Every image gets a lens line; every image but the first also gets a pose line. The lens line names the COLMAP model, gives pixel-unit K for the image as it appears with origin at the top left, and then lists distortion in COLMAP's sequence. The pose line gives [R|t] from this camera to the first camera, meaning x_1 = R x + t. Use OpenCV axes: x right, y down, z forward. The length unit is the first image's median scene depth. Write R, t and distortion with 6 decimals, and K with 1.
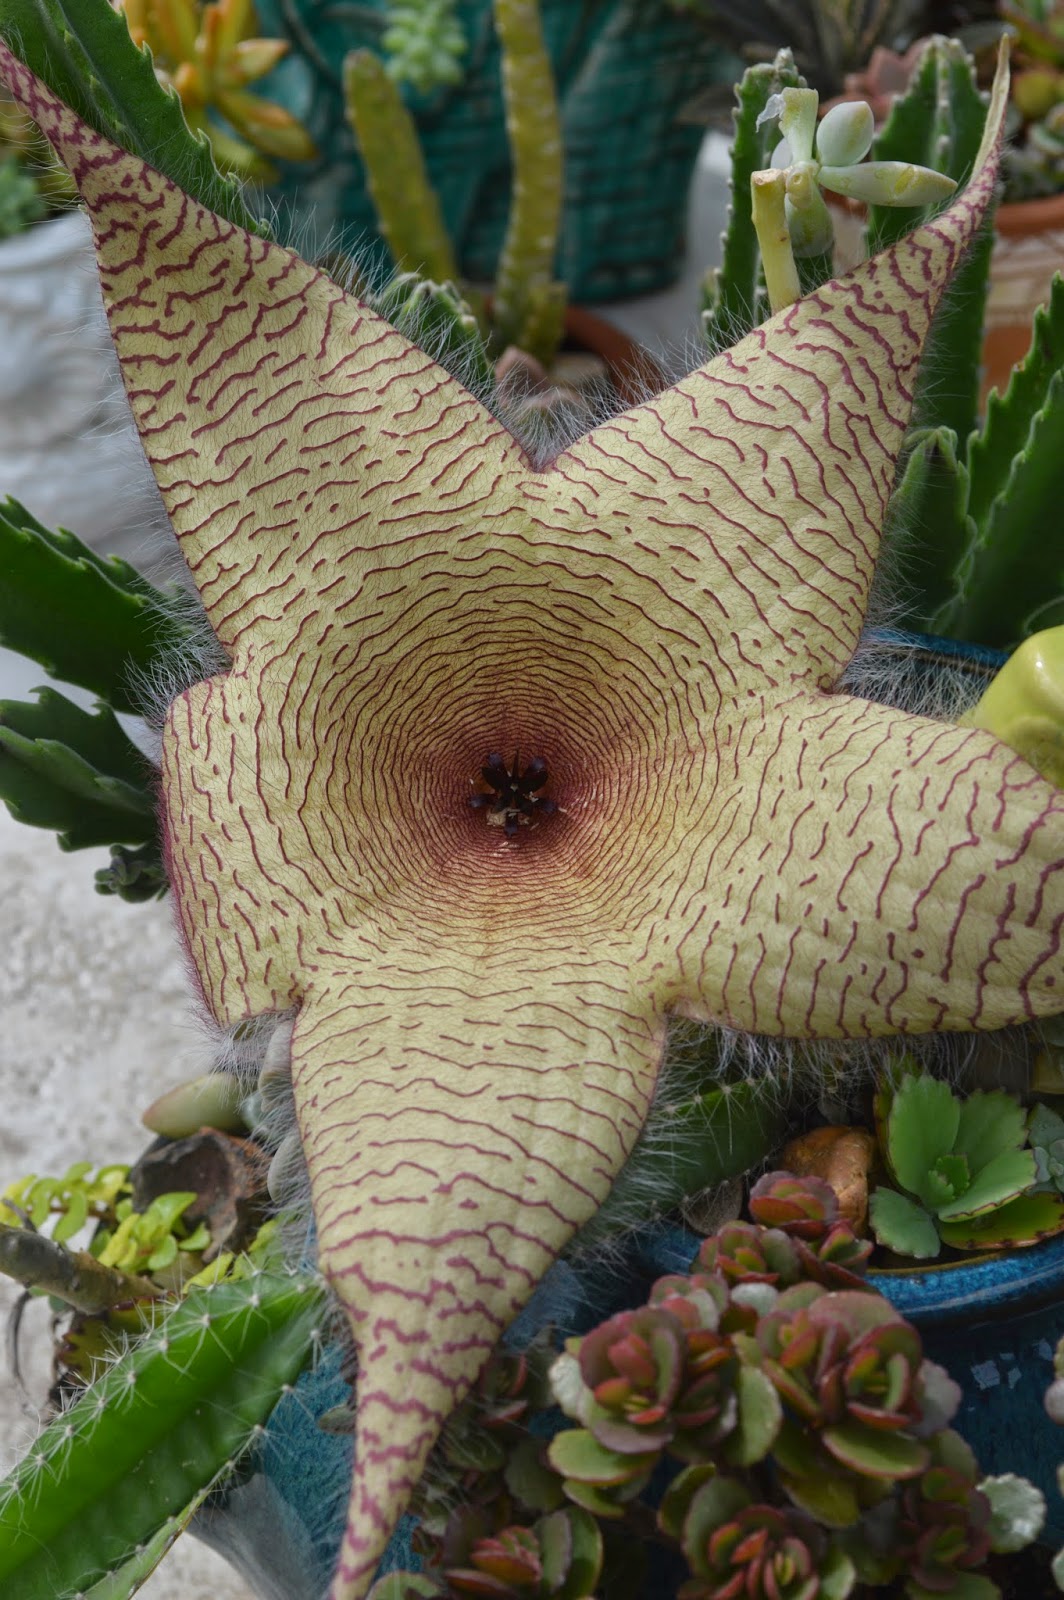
lens RADIAL K [[1687.4, 0, 531.6], [0, 1687.4, 797.5], [0, 0, 1]] dist [-0.046168, 0.000000]
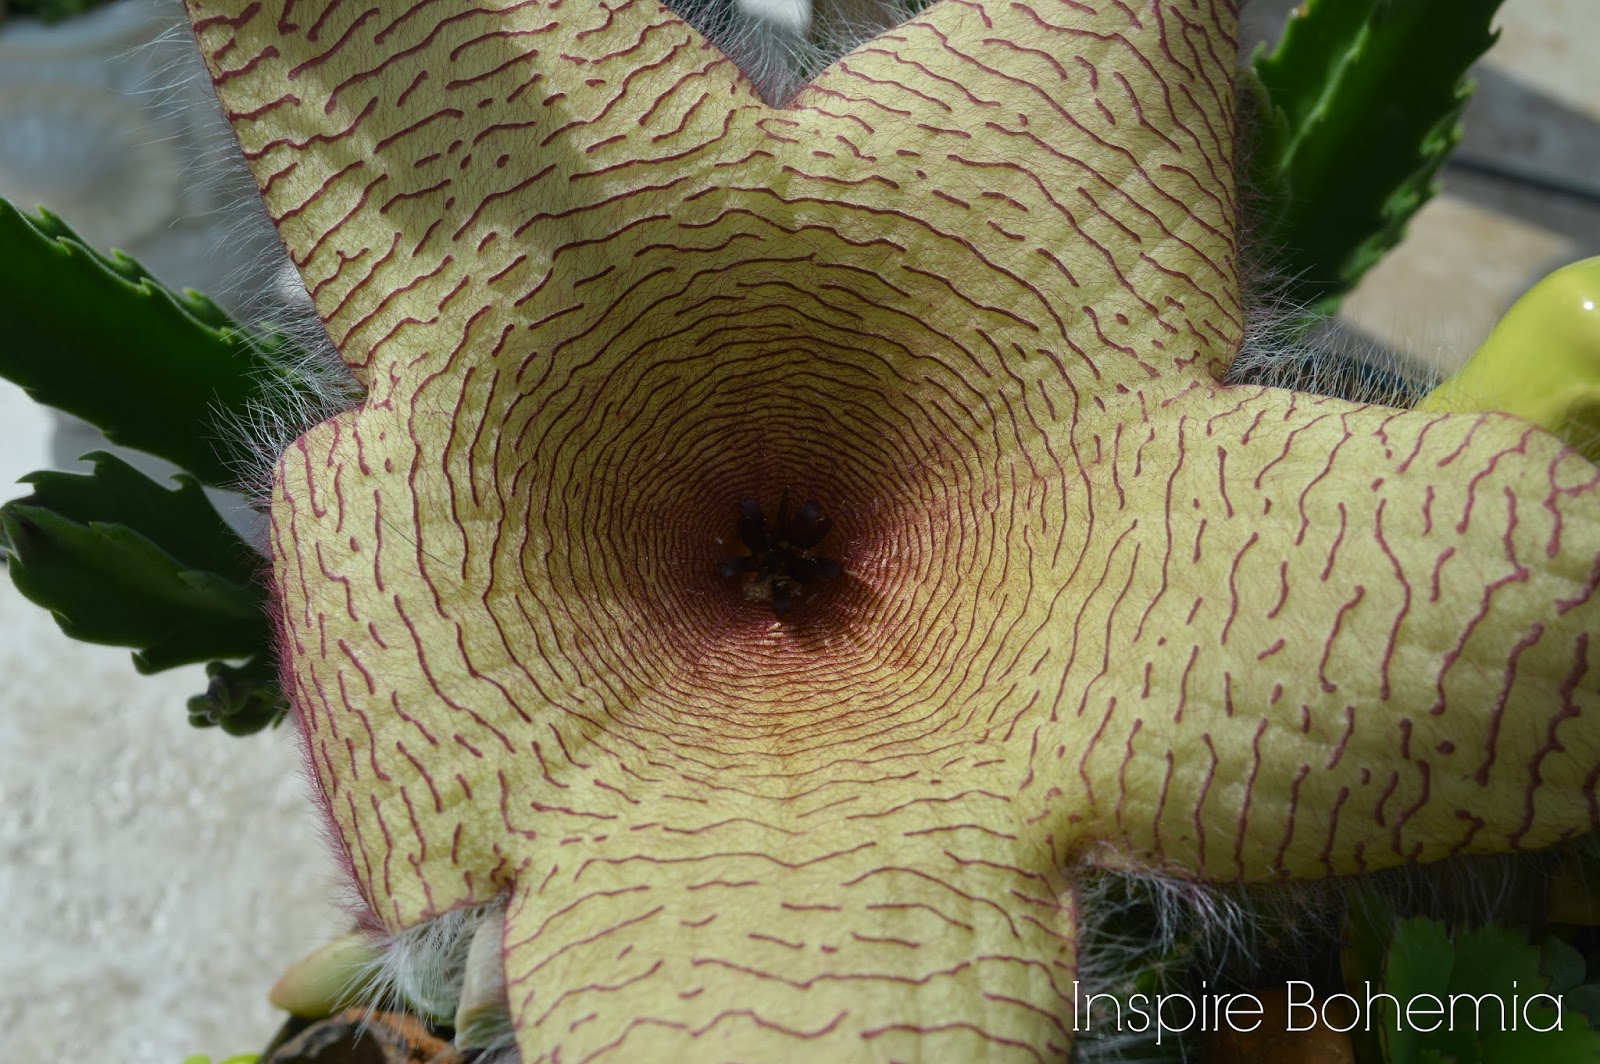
lens RADIAL K [[1687.4, 0, 801.2], [0, 1687.4, 538.3], [0, 0, 1]] dist [-0.046168, 0.000000]
pose [[0.993762, -0.061011, 0.093358, -0.070034], [0.062995, 0.997843, -0.018452, 0.004806], [-0.092030, 0.024218, 0.995462, 0.302969]]
